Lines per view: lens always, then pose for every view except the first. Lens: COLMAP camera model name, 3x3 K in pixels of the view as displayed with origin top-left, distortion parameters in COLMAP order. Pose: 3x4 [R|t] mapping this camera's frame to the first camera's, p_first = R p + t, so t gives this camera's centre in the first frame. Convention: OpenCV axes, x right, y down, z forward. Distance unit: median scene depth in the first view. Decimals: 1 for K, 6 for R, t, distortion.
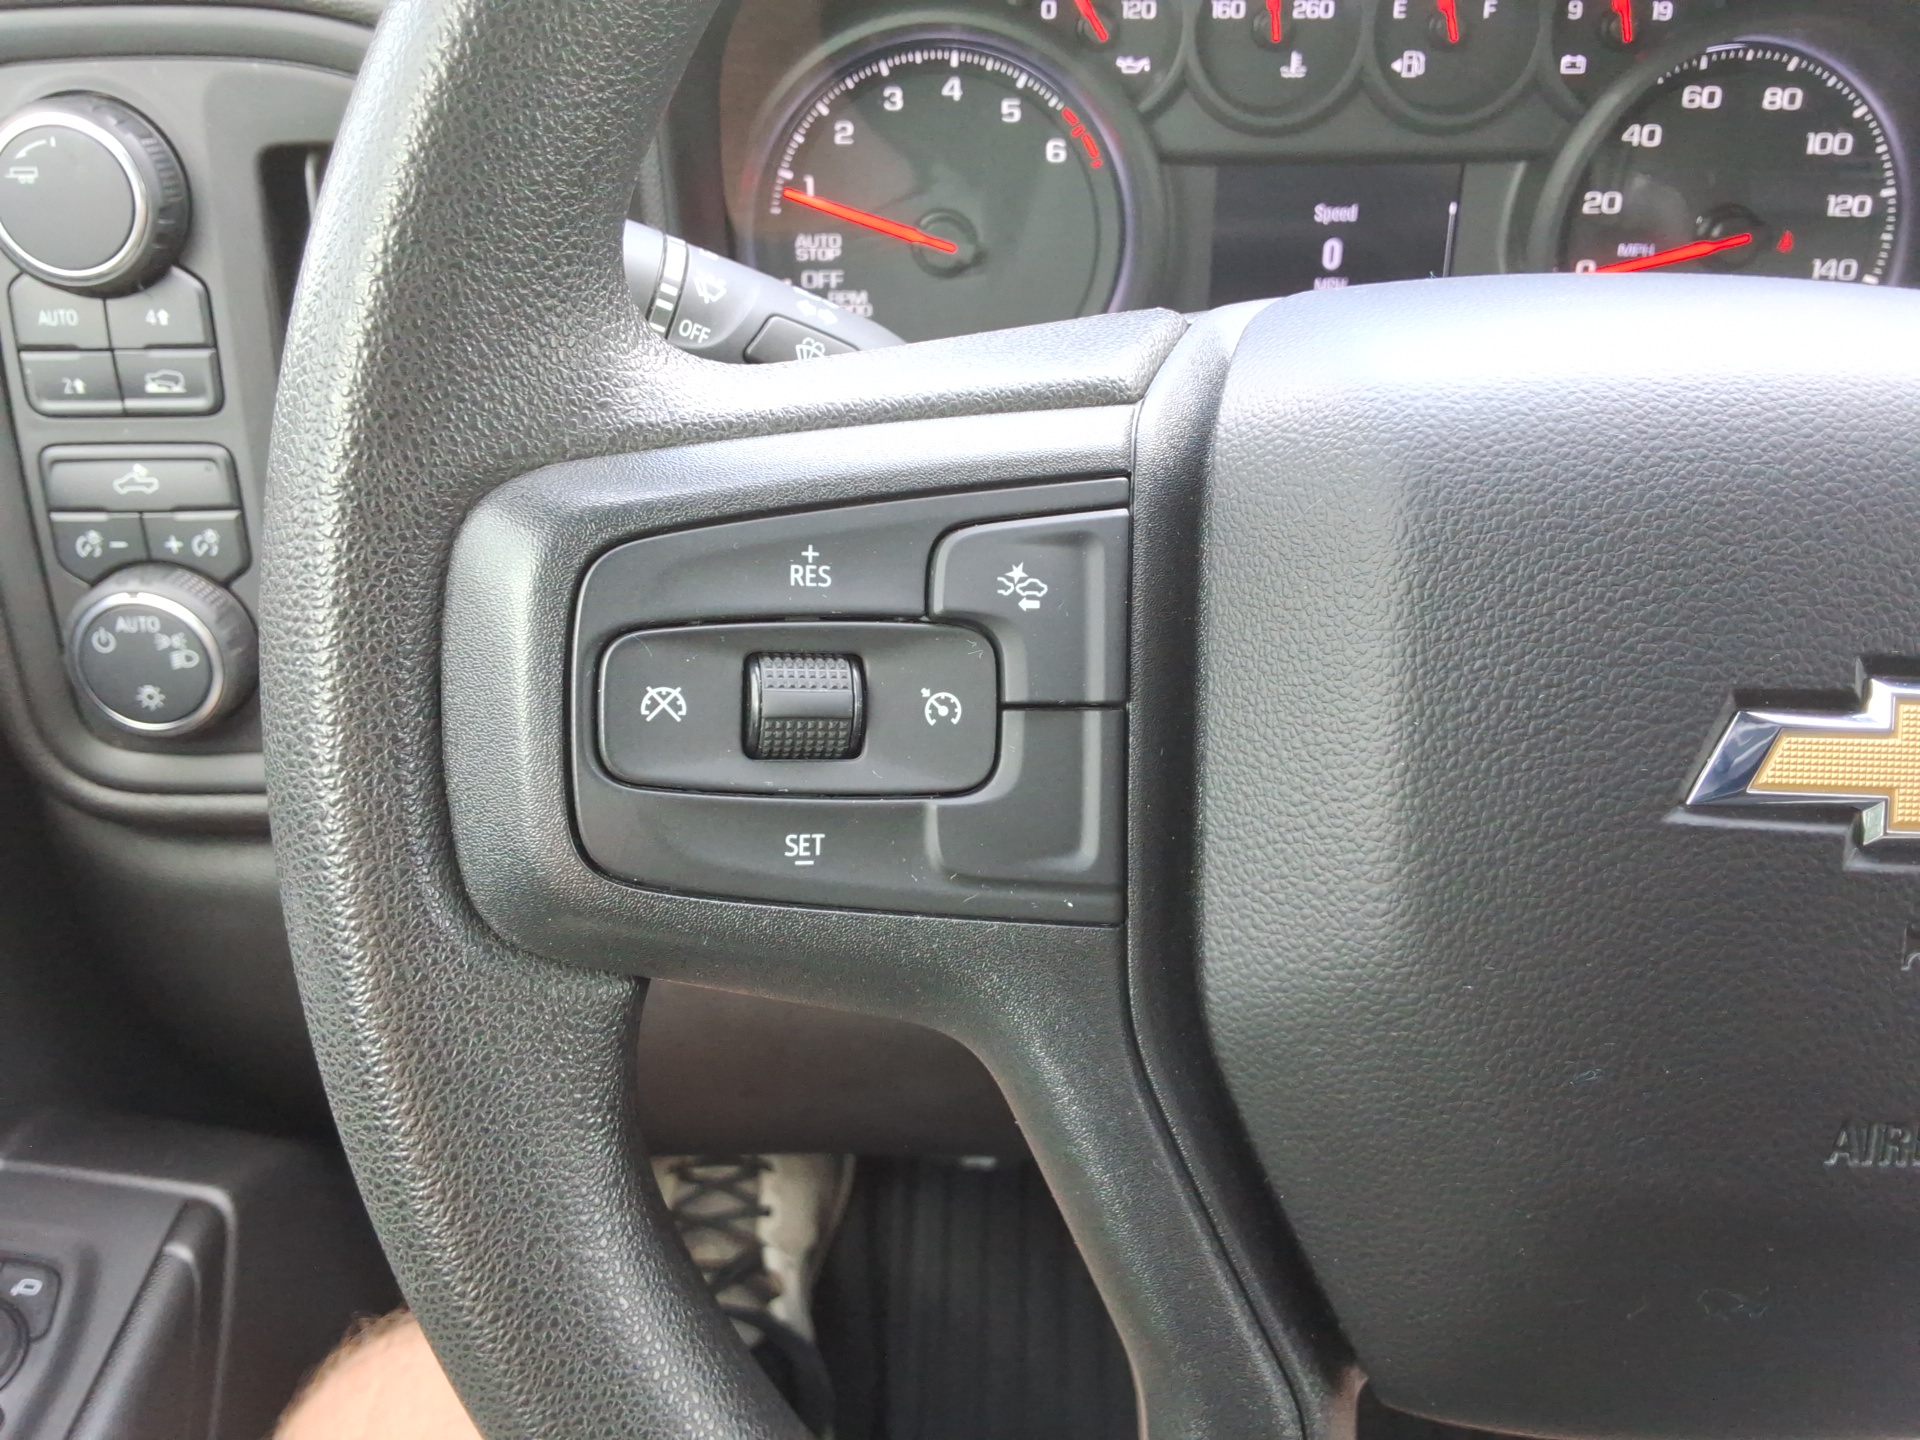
lens RADIAL K [[1566.7, 0, 967.8], [0, 1566.7, 699.5], [0, 0, 1]] dist [0.133611, -0.242211]
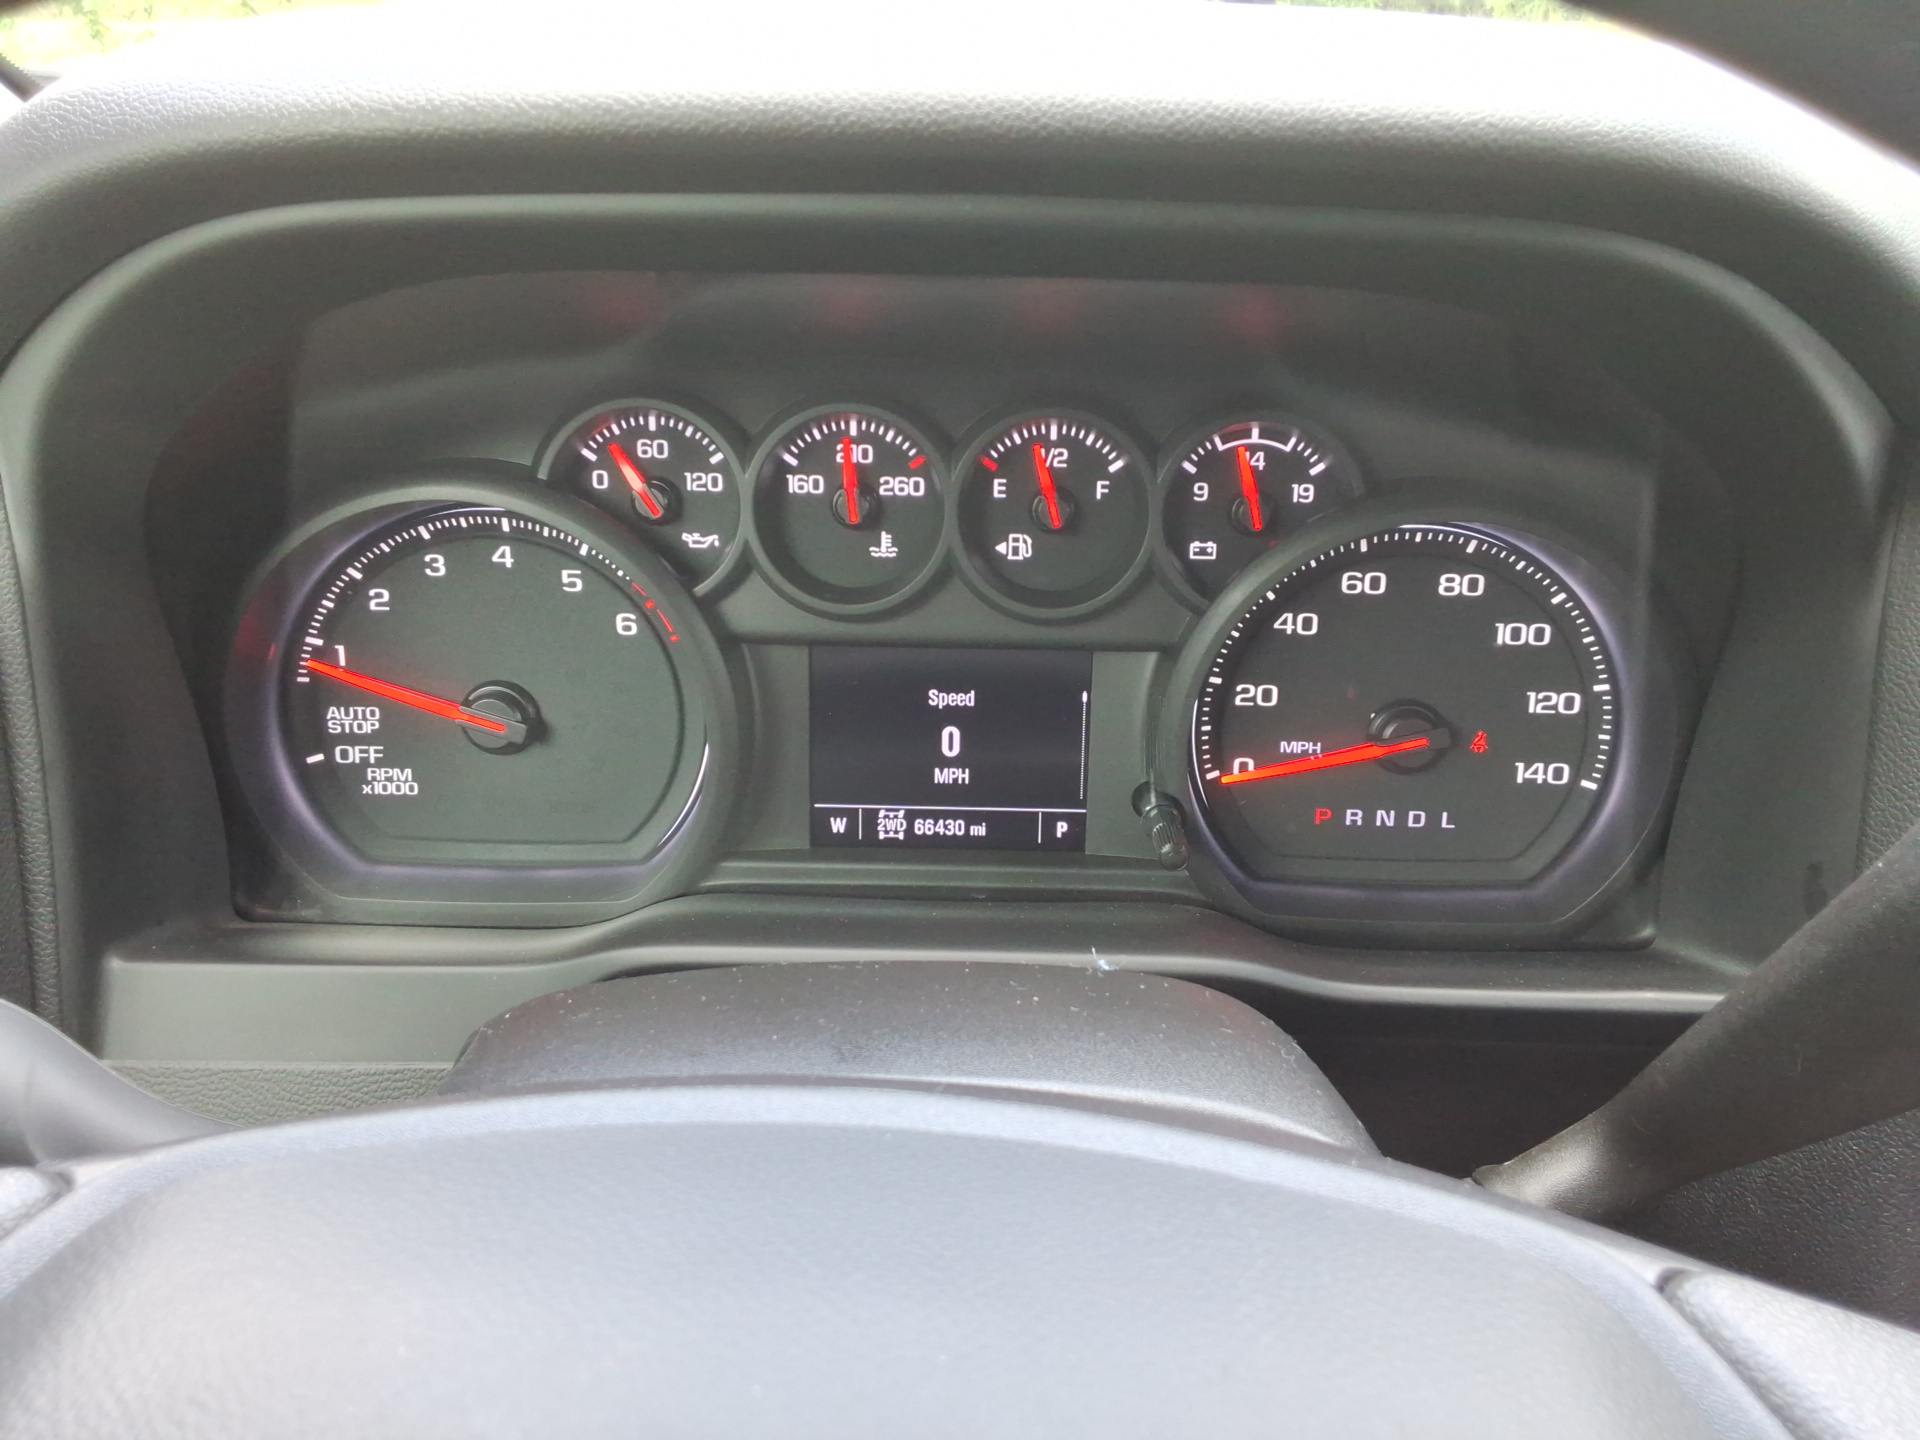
lens RADIAL K [[1566.7, 0, 967.8], [0, 1566.7, 699.5], [0, 0, 1]] dist [0.133611, -0.242211]
pose [[0.999372, 0.024996, -0.025112, 0.319573], [-0.028735, 0.986424, -0.161686, -0.202222], [0.020730, 0.162306, 0.986523, 0.181740]]
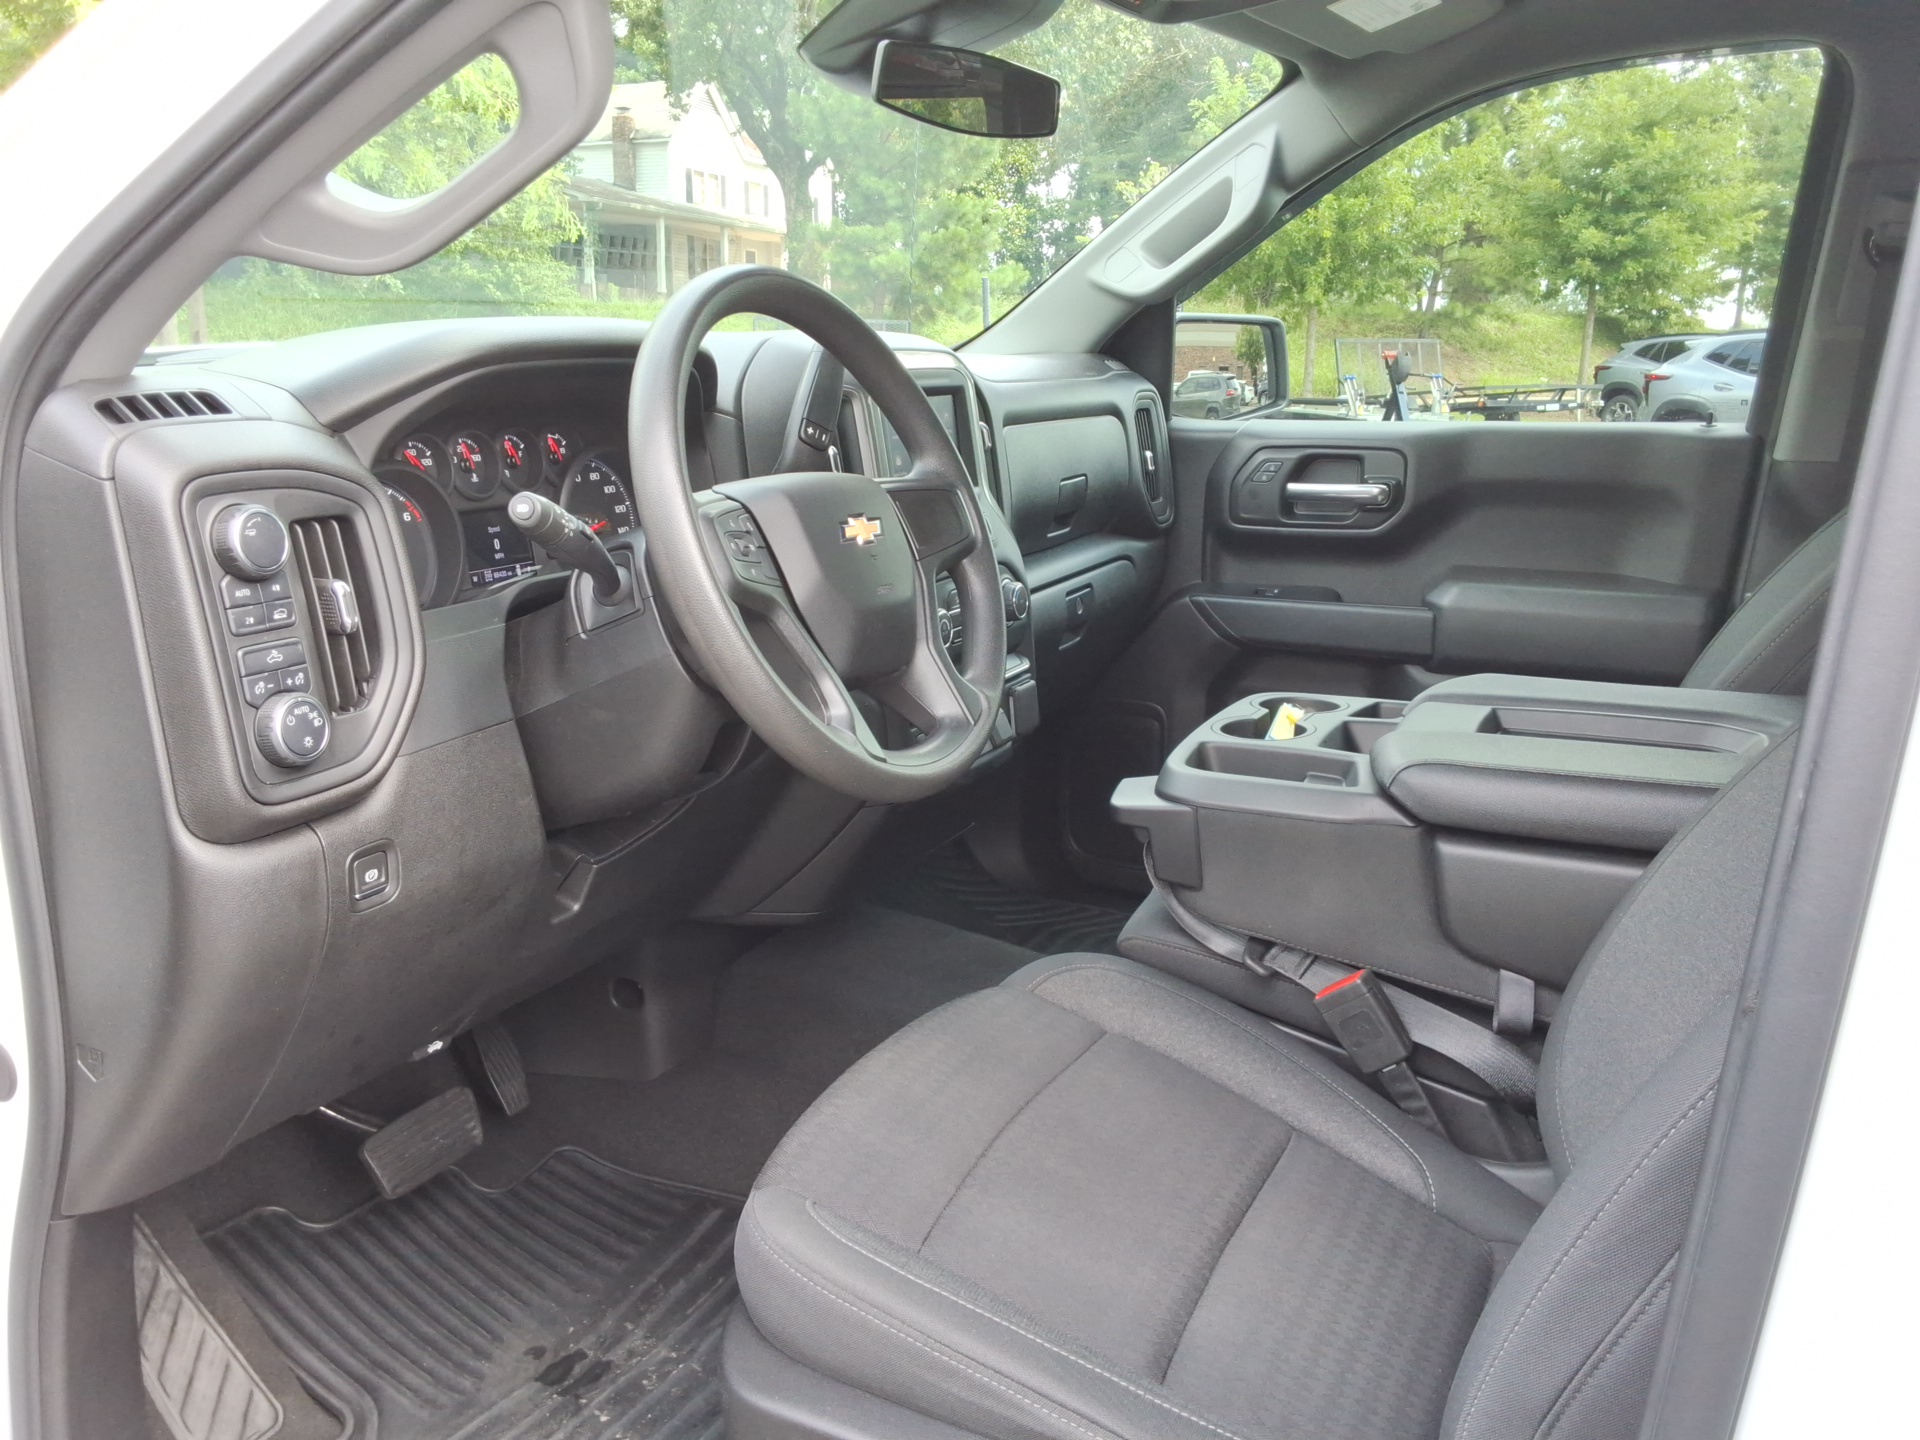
lens RADIAL K [[1540.5, 0, 972.8], [0, 1540.5, 702.0], [0, 0, 1]] dist [0.119990, -0.192057]
pose [[0.451703, -0.204196, 0.868486, -2.064624], [0.450917, 0.892223, -0.024747, 0.445819], [-0.769830, 0.402793, 0.495095, -0.924200]]
